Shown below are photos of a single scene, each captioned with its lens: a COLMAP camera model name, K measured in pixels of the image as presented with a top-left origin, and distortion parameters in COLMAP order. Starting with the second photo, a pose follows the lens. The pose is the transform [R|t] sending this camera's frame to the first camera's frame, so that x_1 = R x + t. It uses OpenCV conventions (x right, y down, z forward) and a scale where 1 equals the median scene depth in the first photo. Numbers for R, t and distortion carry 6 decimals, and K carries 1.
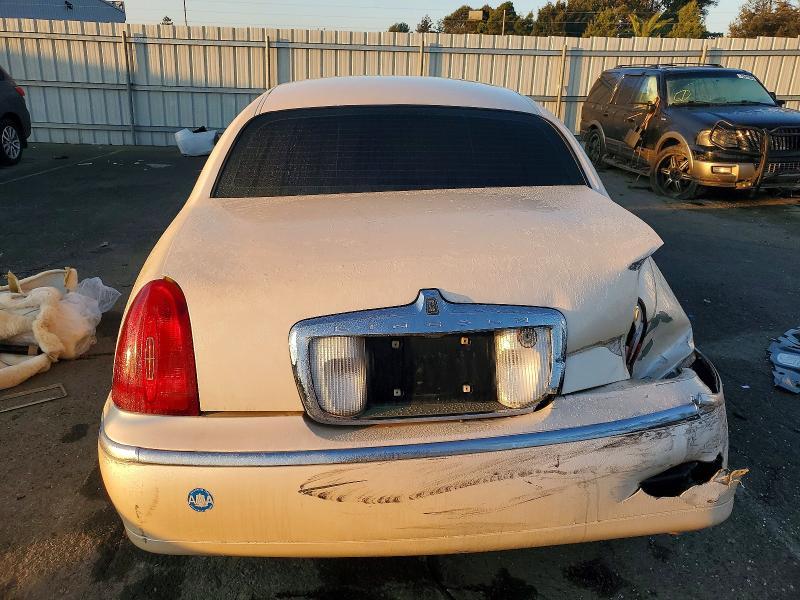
lens RADIAL K [[613.9, 0, 398.5], [0, 613.9, 296.9], [0, 0, 1]] dist [0.001595, 0.010024]
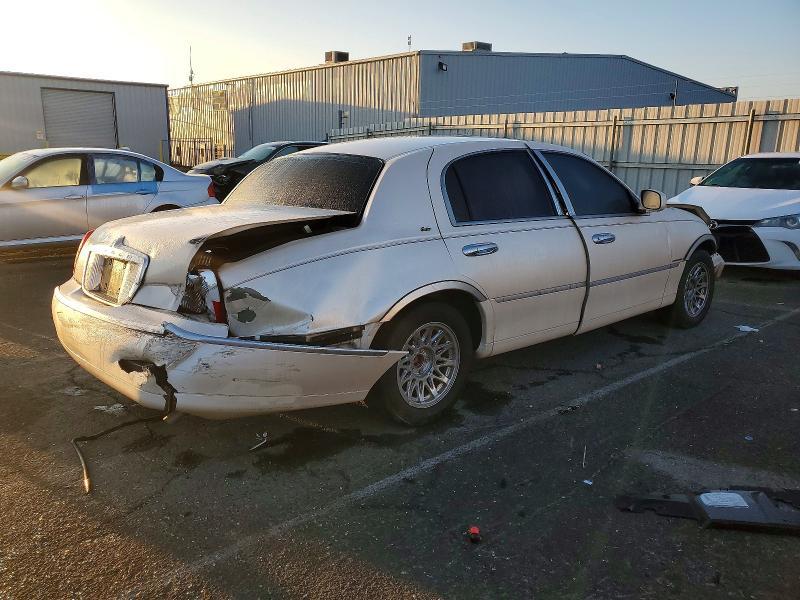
lens RADIAL K [[613.9, 0, 397.0], [0, 613.9, 302.8], [0, 0, 1]] dist [0.001595, 0.010024]
pose [[0.630878, 0.162231, -0.758732, 0.204458], [-0.248683, 0.968585, 0.000323, -0.002991], [0.734949, 0.188480, 0.651403, 0.042240]]
